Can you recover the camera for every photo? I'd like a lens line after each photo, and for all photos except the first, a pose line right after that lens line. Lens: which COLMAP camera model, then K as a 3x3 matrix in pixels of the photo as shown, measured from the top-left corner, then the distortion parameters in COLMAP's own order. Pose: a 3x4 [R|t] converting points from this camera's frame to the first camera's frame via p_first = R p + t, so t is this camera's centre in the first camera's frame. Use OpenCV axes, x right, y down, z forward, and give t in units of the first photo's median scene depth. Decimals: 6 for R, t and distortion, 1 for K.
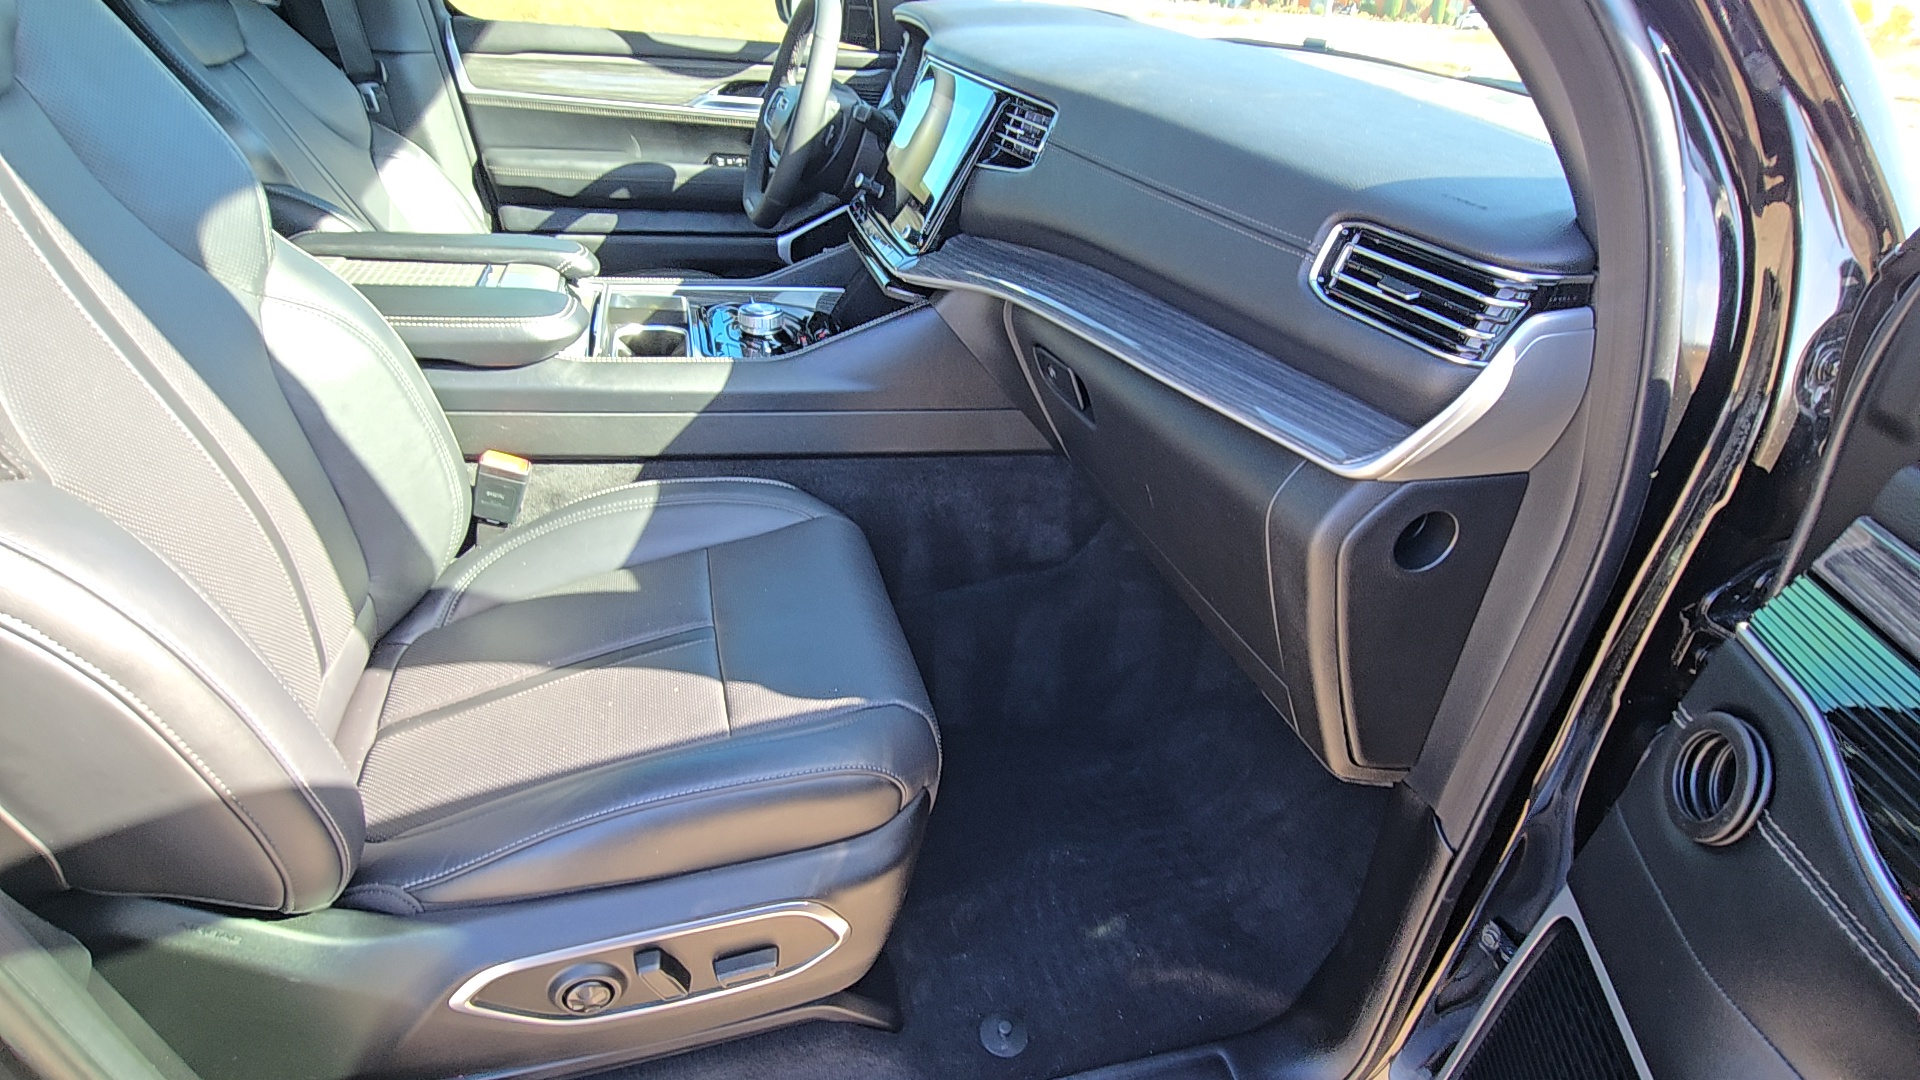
lens RADIAL K [[971.3, 0, 1000.2], [0, 971.3, 546.2], [0, 0, 1]] dist [-0.012248, 0.008979]
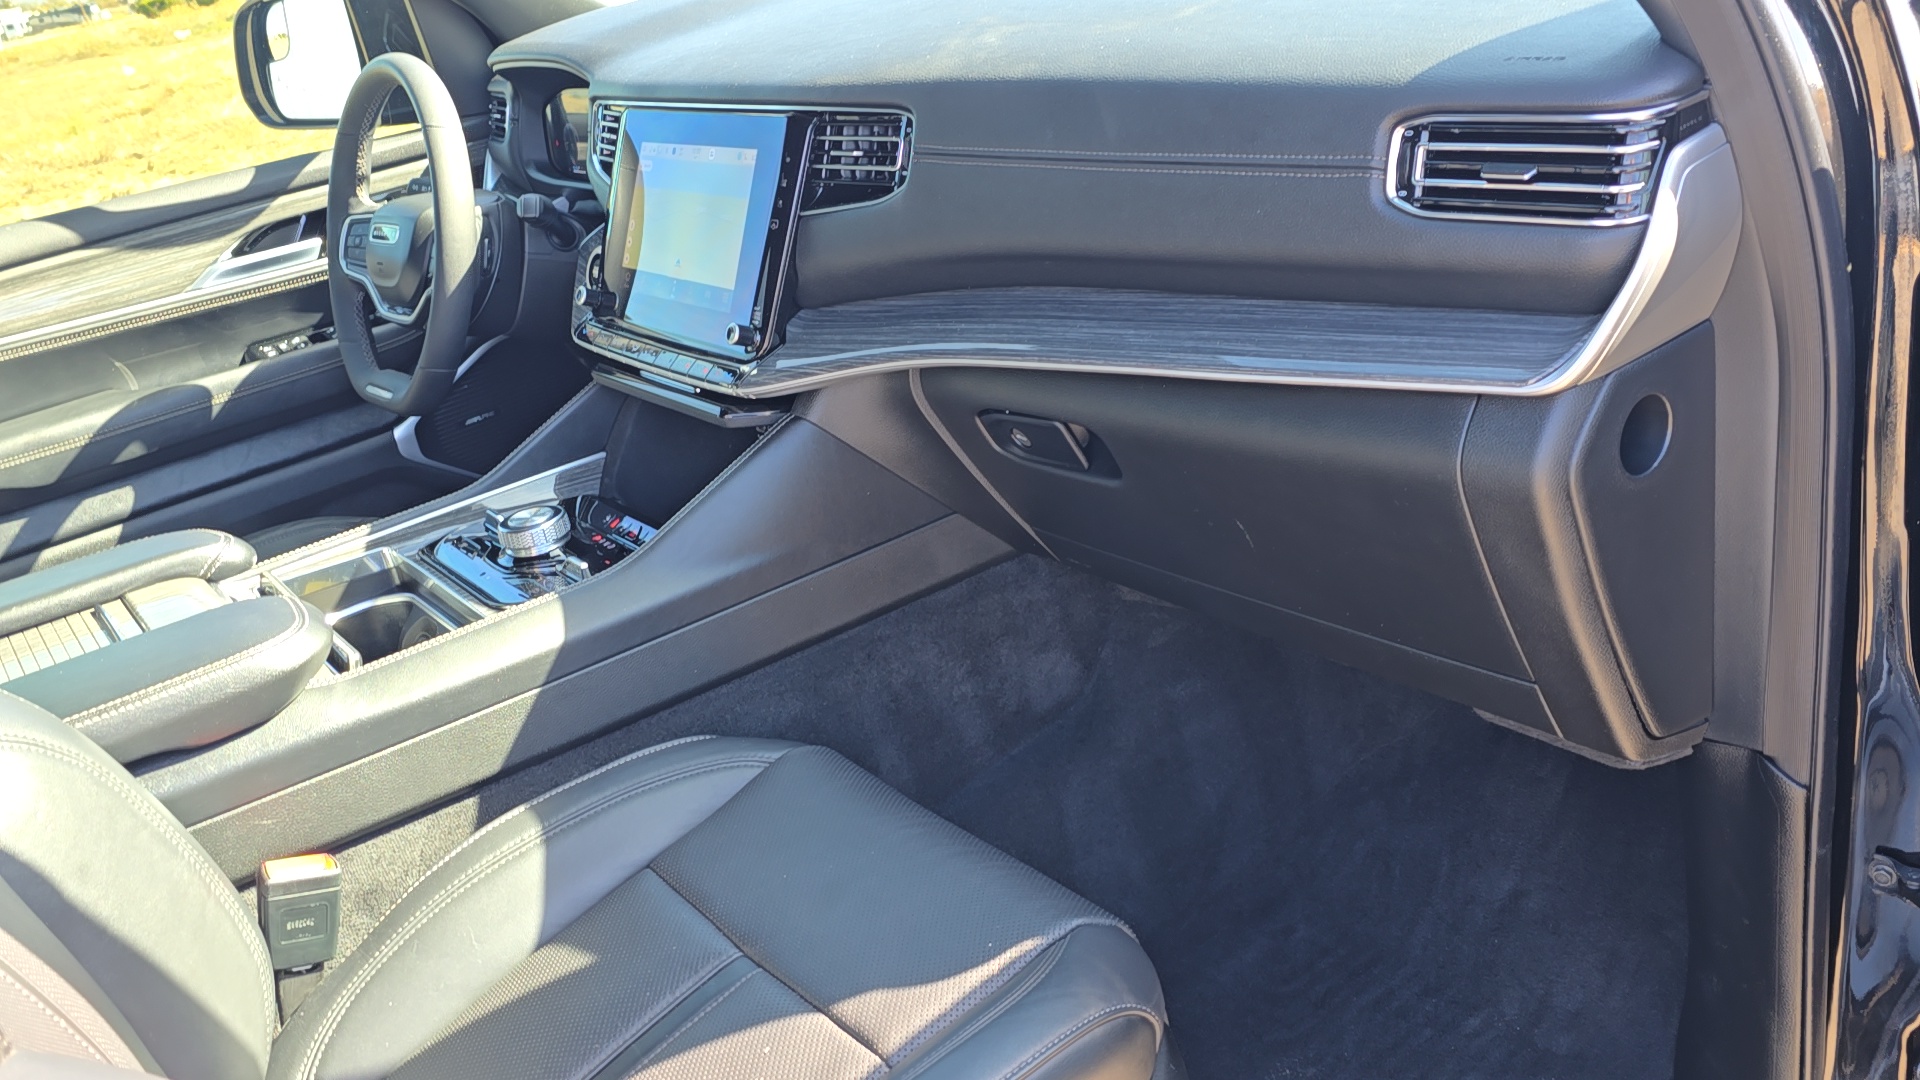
lens RADIAL K [[1619.3, 0, 963.5], [0, 1619.3, 535.3], [0, 0, 1]] dist [-0.026856, 0.024282]
pose [[0.901601, -0.361999, 0.236796, -0.275586], [0.391875, 0.915330, -0.092766, -0.016698], [-0.183165, 0.176432, 0.967121, -0.134075]]
